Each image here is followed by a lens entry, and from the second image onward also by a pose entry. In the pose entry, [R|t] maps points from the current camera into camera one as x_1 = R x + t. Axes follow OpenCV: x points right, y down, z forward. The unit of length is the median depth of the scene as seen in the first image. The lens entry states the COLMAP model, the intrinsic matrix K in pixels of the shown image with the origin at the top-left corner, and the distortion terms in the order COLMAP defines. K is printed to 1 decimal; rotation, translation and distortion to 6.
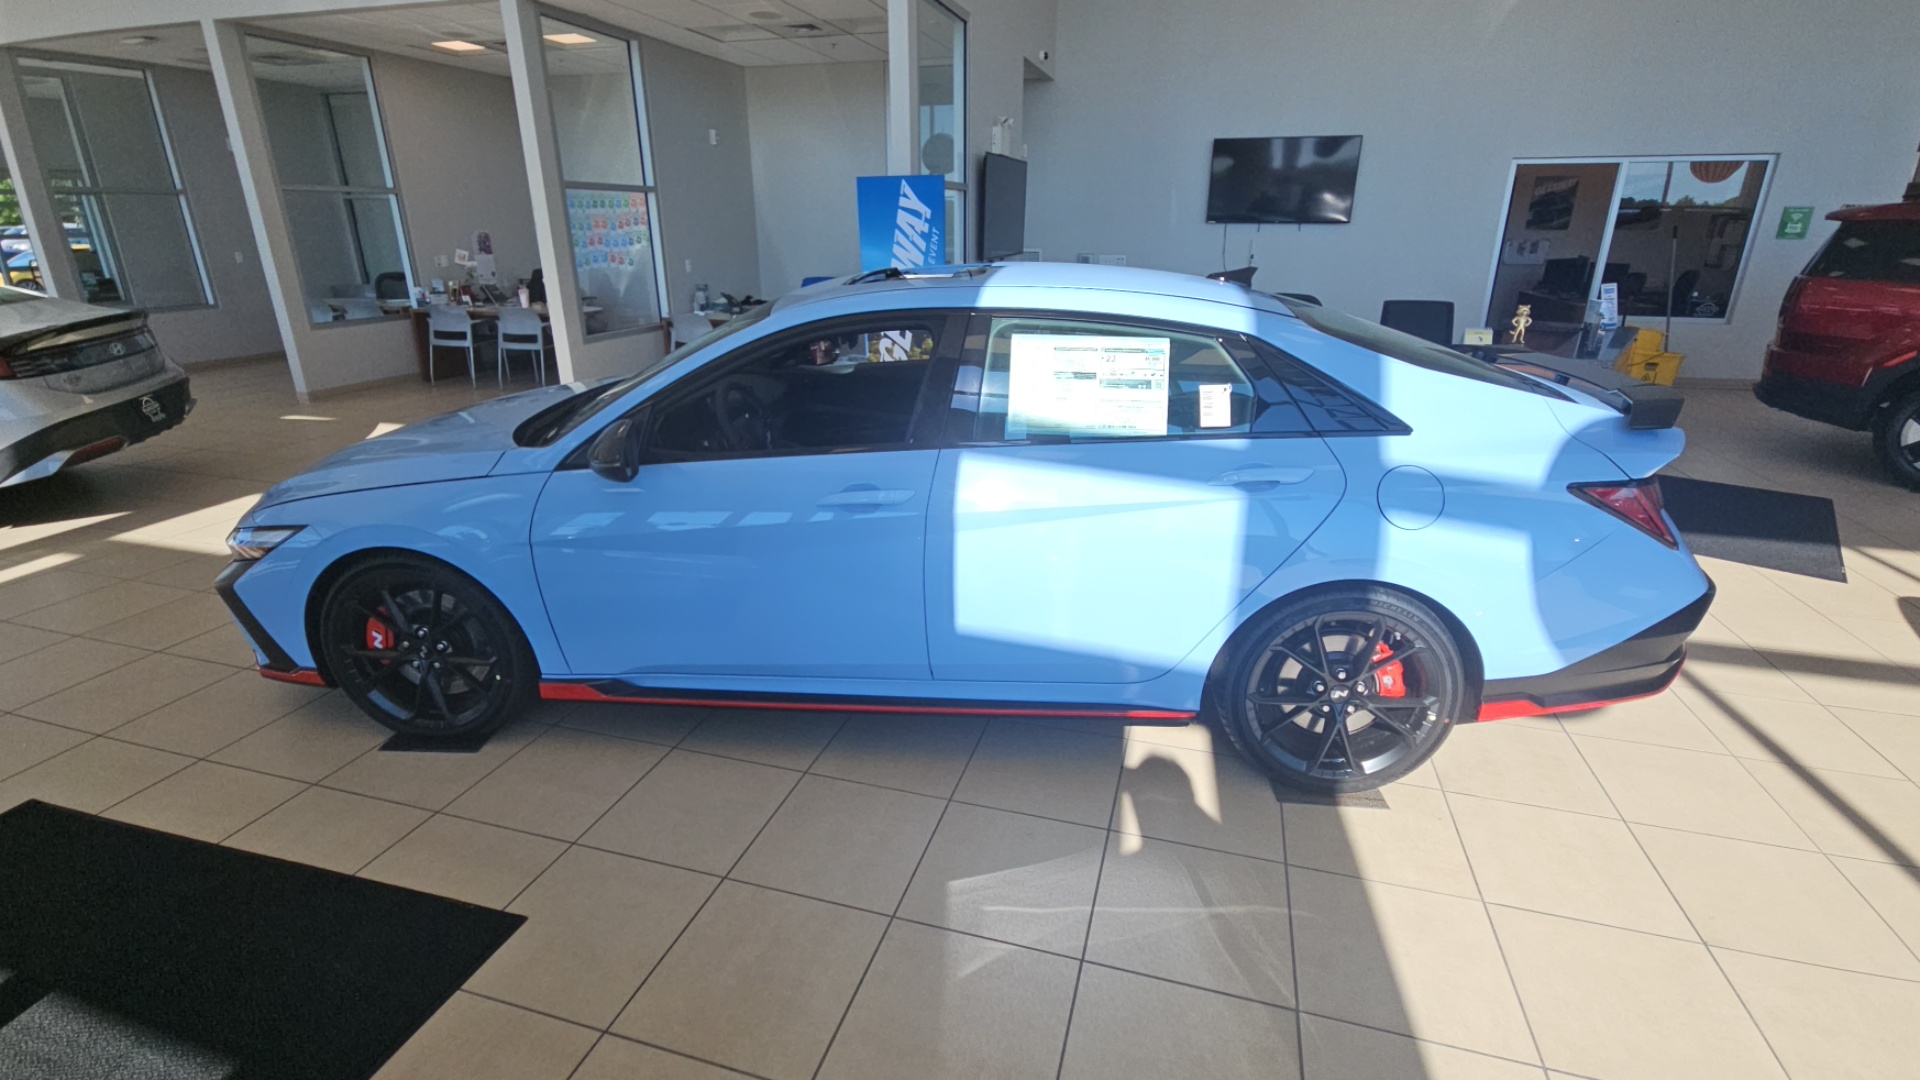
lens RADIAL K [[865.3, 0, 967.5], [0, 865.3, 525.9], [0, 0, 1]] dist [0.004375, 0.000165]
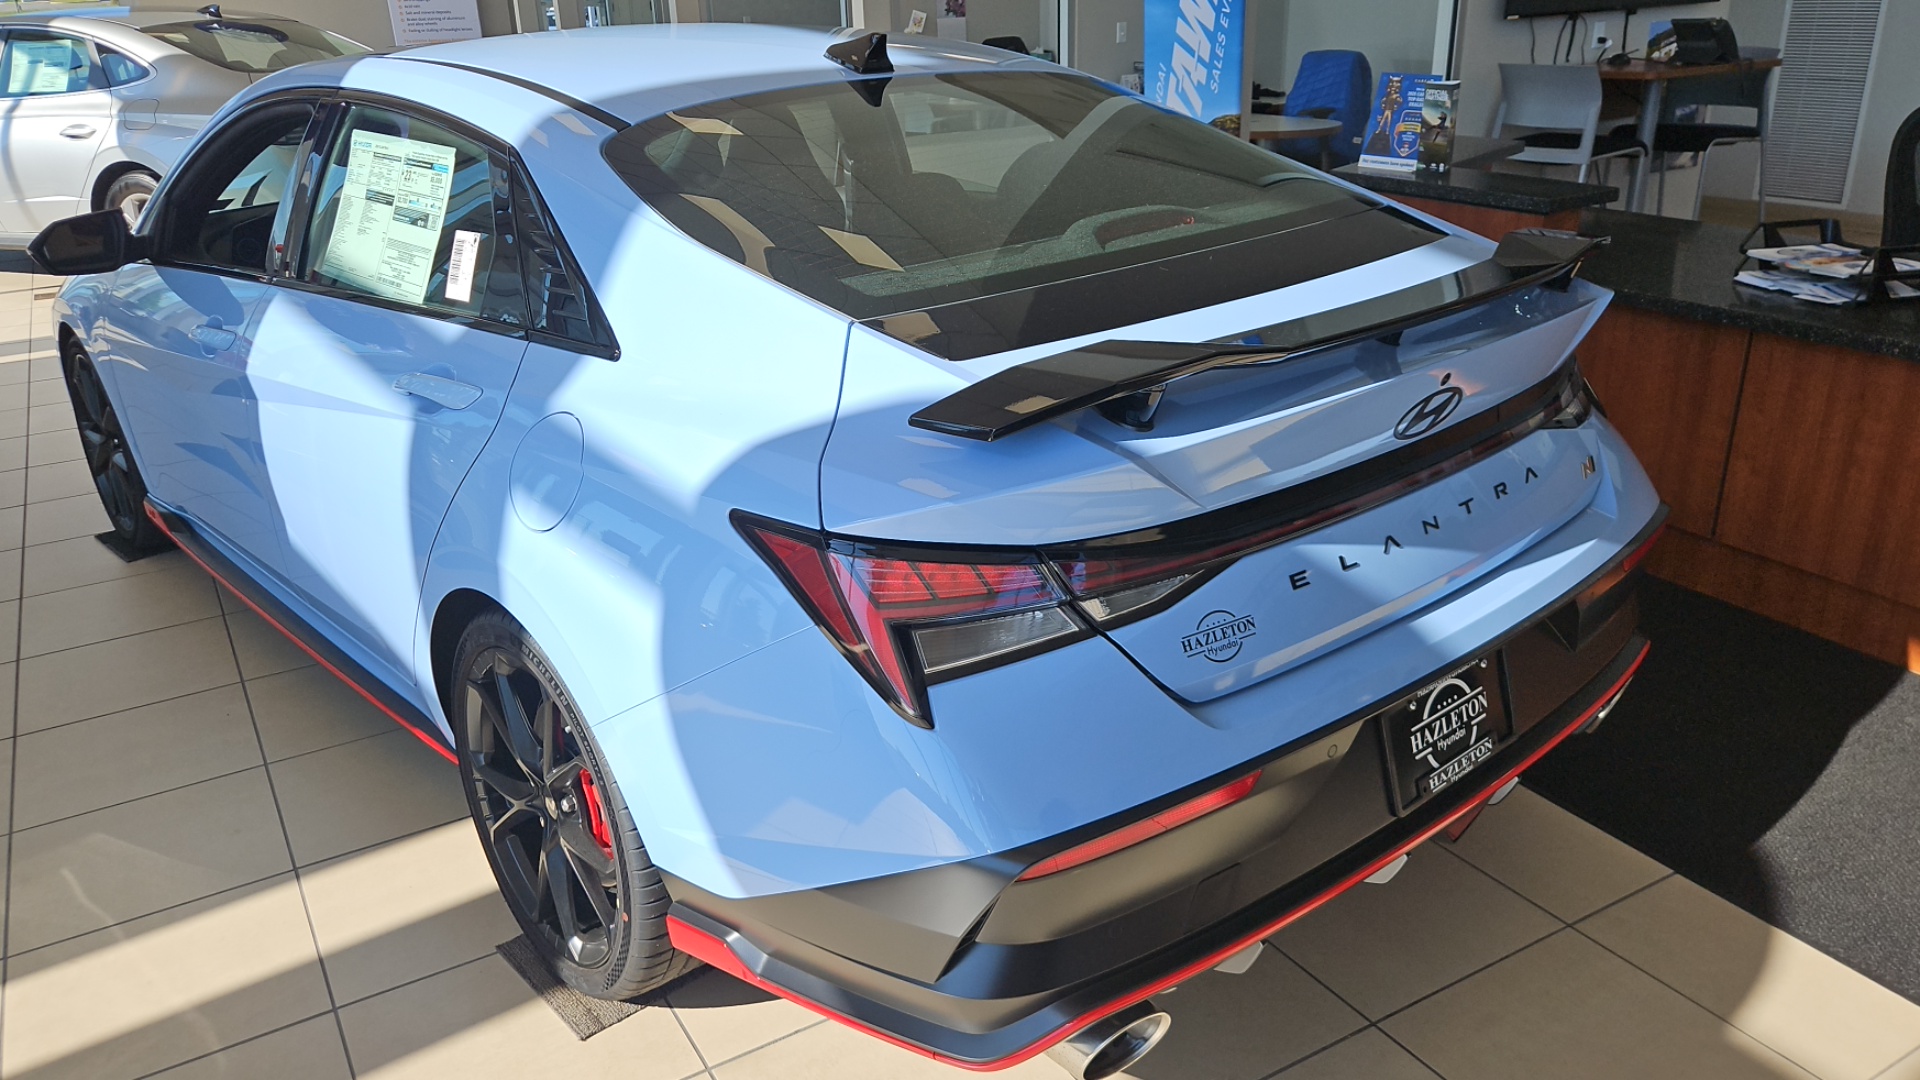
lens RADIAL K [[1403.7, 0, 950.6], [0, 1403.7, 552.0], [0, 0, 1]] dist [0.064694, -0.013780]
pose [[0.731239, 0.234242, -0.640641, 1.062027], [-0.196341, 0.971720, 0.131189, -0.124289], [0.653253, 0.029854, 0.756551, 0.423588]]
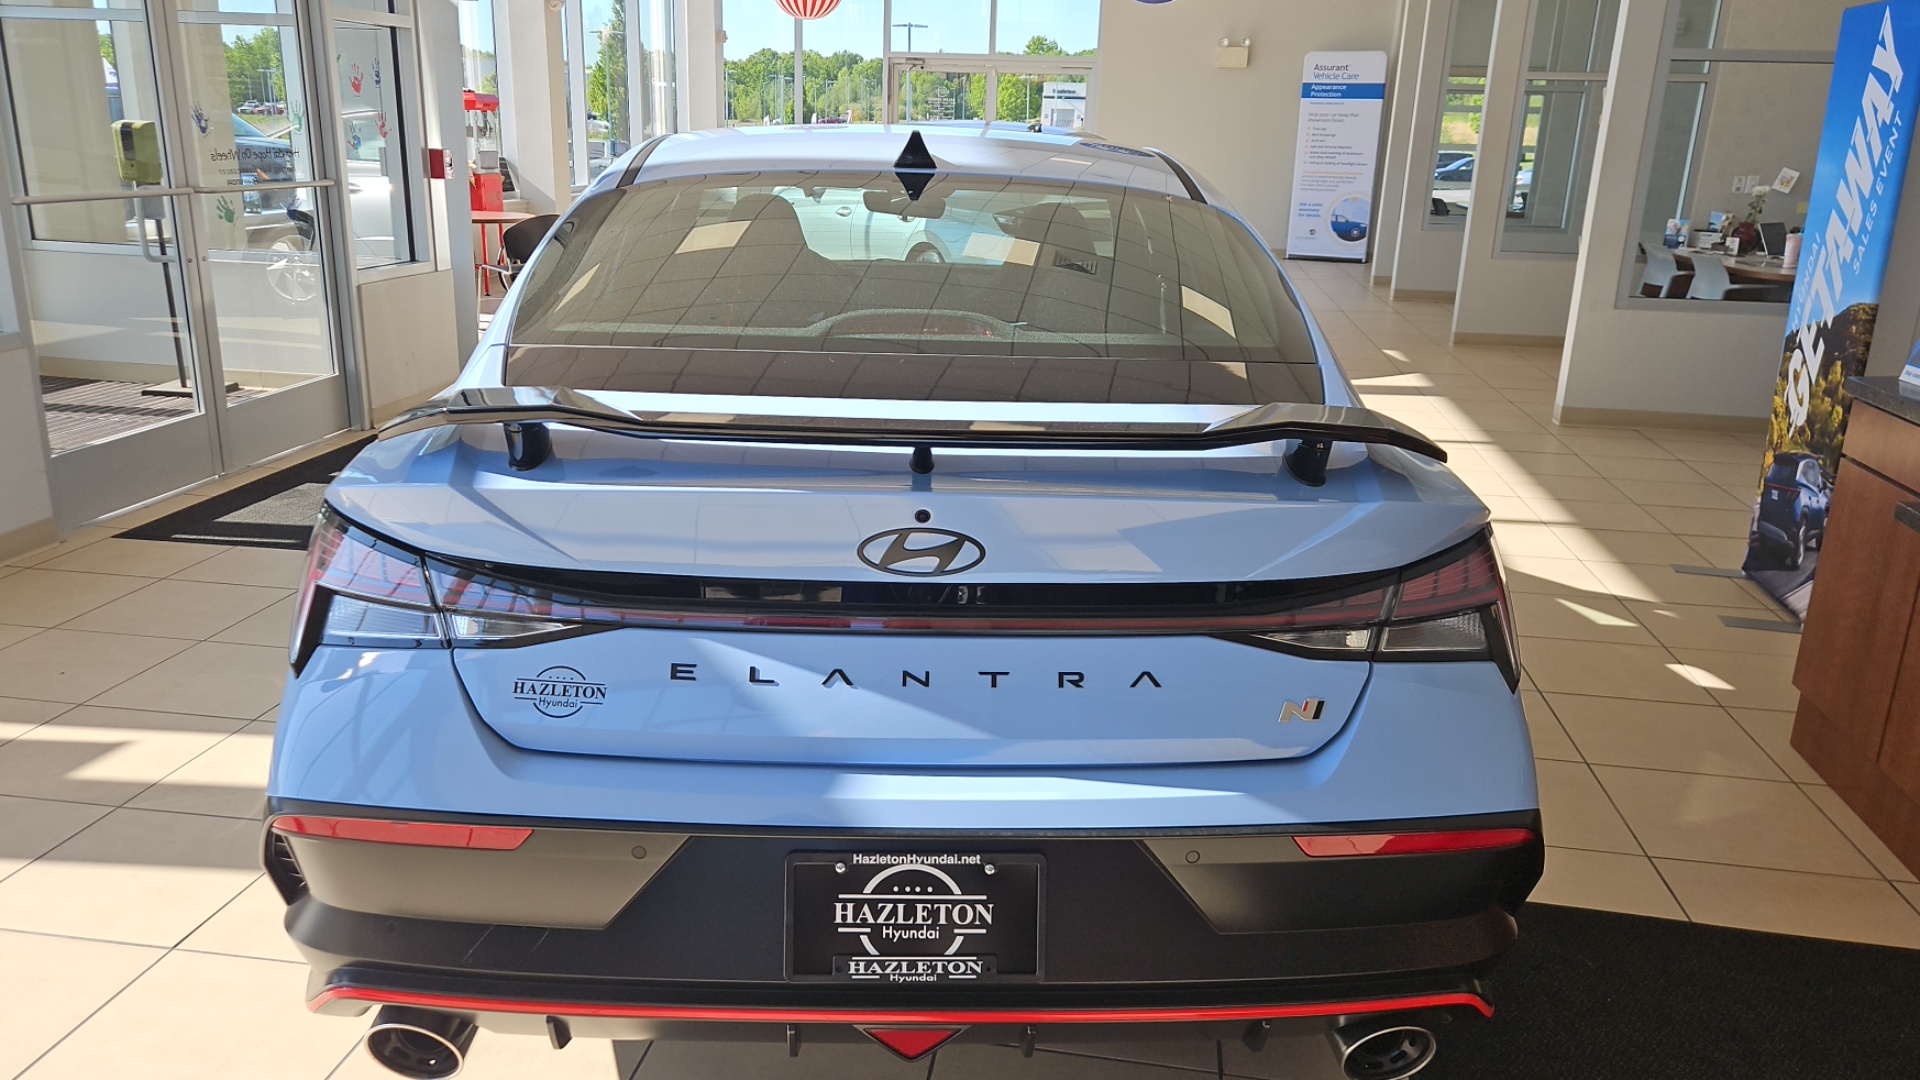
lens RADIAL K [[1403.7, 0, 964.2], [0, 1403.7, 546.1], [0, 0, 1]] dist [0.064694, -0.013780]
pose [[0.138425, 0.287490, -0.947728, 1.360743], [-0.359415, 0.906283, 0.222422, -0.293676], [0.922854, 0.309839, 0.228781, 0.985562]]
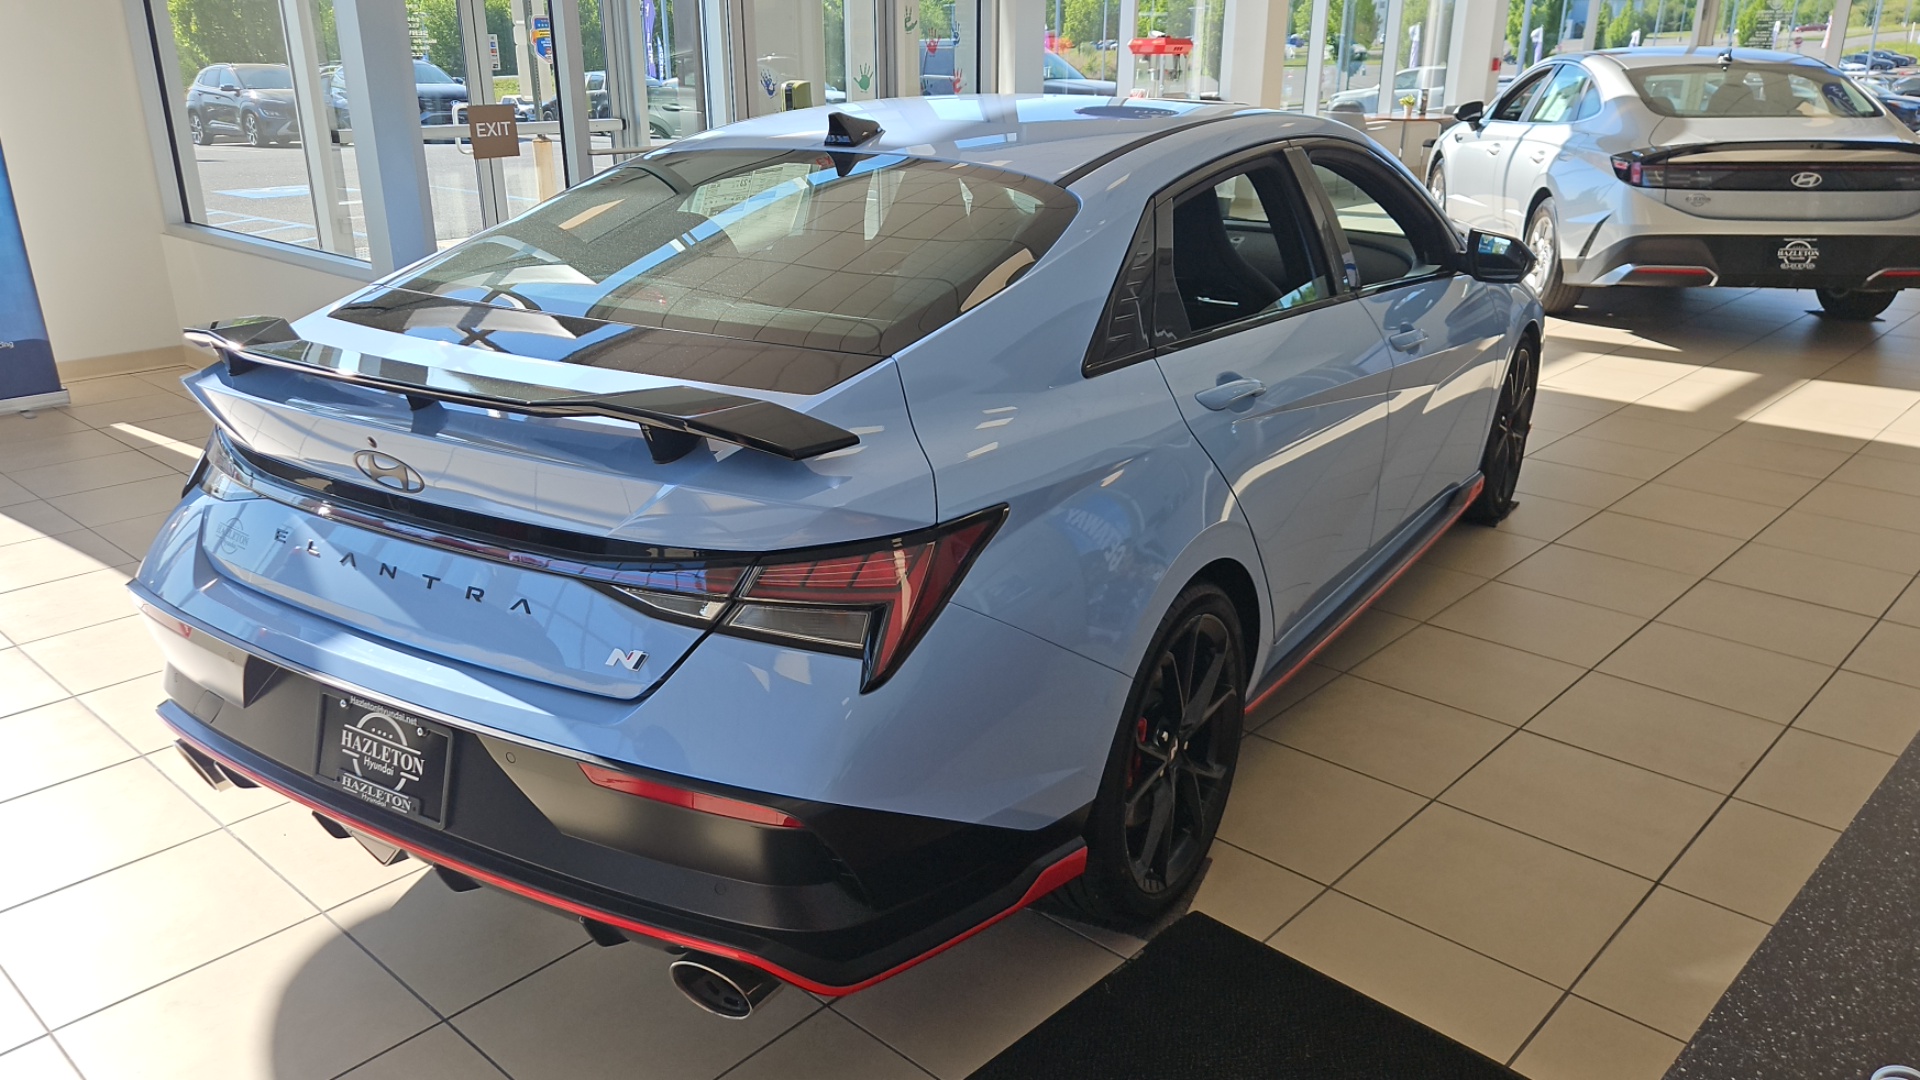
lens RADIAL K [[1403.7, 0, 966.8], [0, 1403.7, 534.1], [0, 0, 1]] dist [0.064694, -0.013780]
pose [[-0.435160, 0.299644, -0.849028, 1.313811], [-0.303494, 0.838988, 0.451653, -0.575017], [0.847660, 0.454216, -0.274154, 1.621325]]
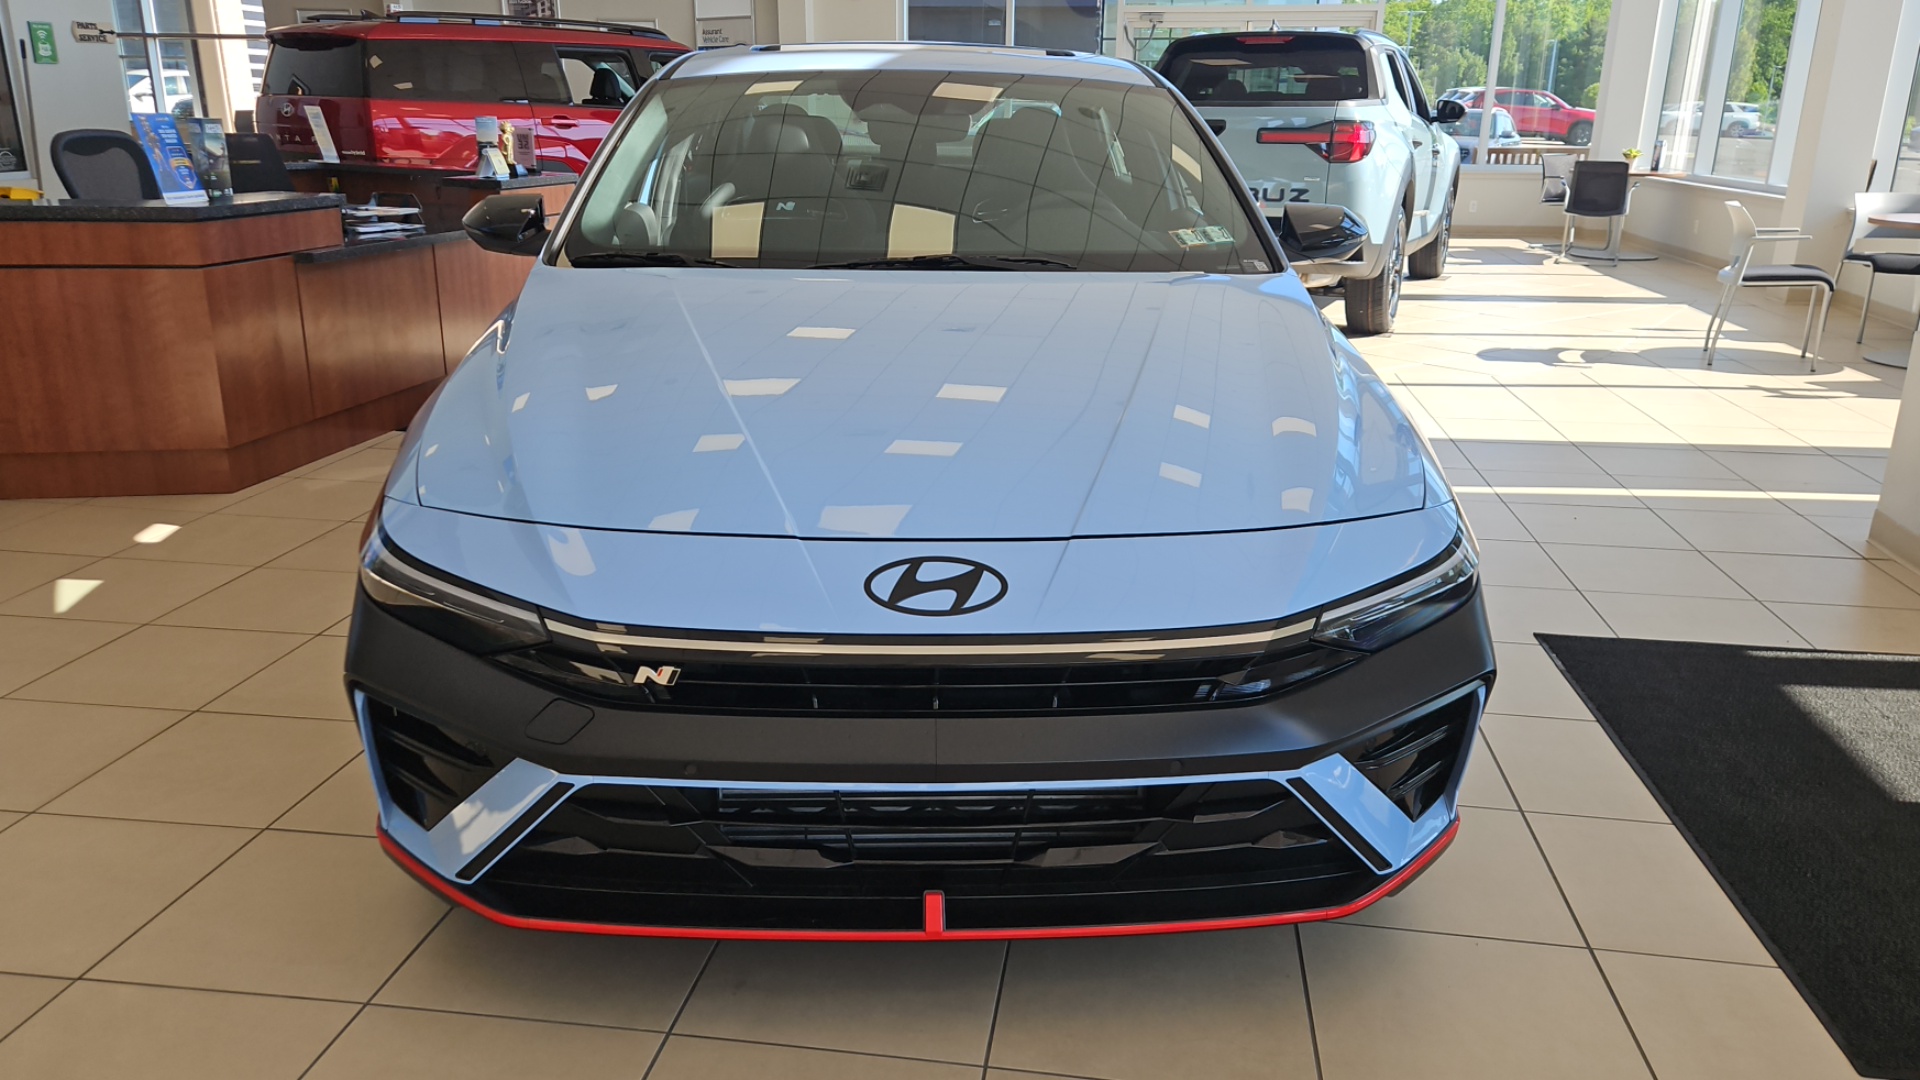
lens RADIAL K [[1403.7, 0, 953.8], [0, 1403.7, 541.7], [0, 0, 1]] dist [0.064694, -0.013780]
pose [[-0.131052, -0.302935, 0.943957, -1.560005], [0.321263, 0.887811, 0.329518, -0.345734], [-0.937878, 0.346443, -0.019028, 1.282042]]
